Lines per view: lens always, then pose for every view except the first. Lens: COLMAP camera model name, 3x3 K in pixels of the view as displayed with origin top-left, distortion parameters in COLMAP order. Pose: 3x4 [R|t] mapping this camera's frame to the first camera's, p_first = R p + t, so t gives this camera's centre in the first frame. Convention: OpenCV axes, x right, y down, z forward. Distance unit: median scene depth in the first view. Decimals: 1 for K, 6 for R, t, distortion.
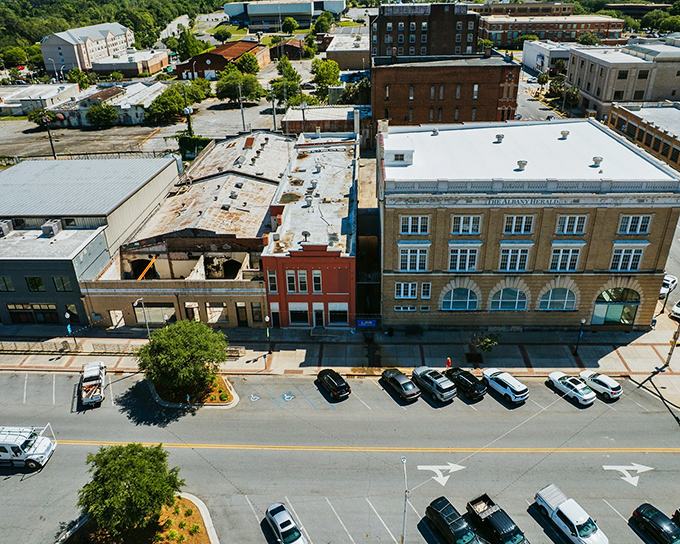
lens RADIAL K [[552.0, 0, 337.1], [0, 552.0, 271.8], [0, 0, 1]] dist [-0.033601, -0.005226]
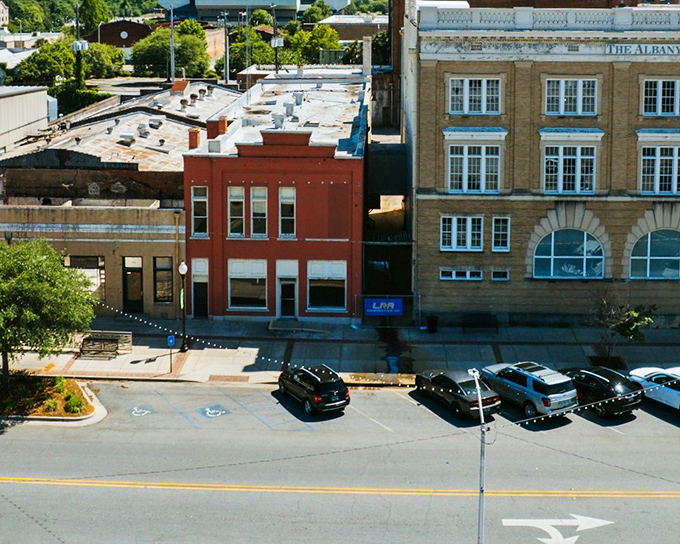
lens RADIAL K [[939.4, 0, 342.1], [0, 939.4, 272.0], [0, 0, 1]] dist [-0.040129, 0.000000]
pose [[0.999509, 0.029490, 0.010605, 0.006837], [-0.022959, 0.919384, -0.392690, 0.411084], [-0.021331, 0.392254, 0.919610, 0.222101]]
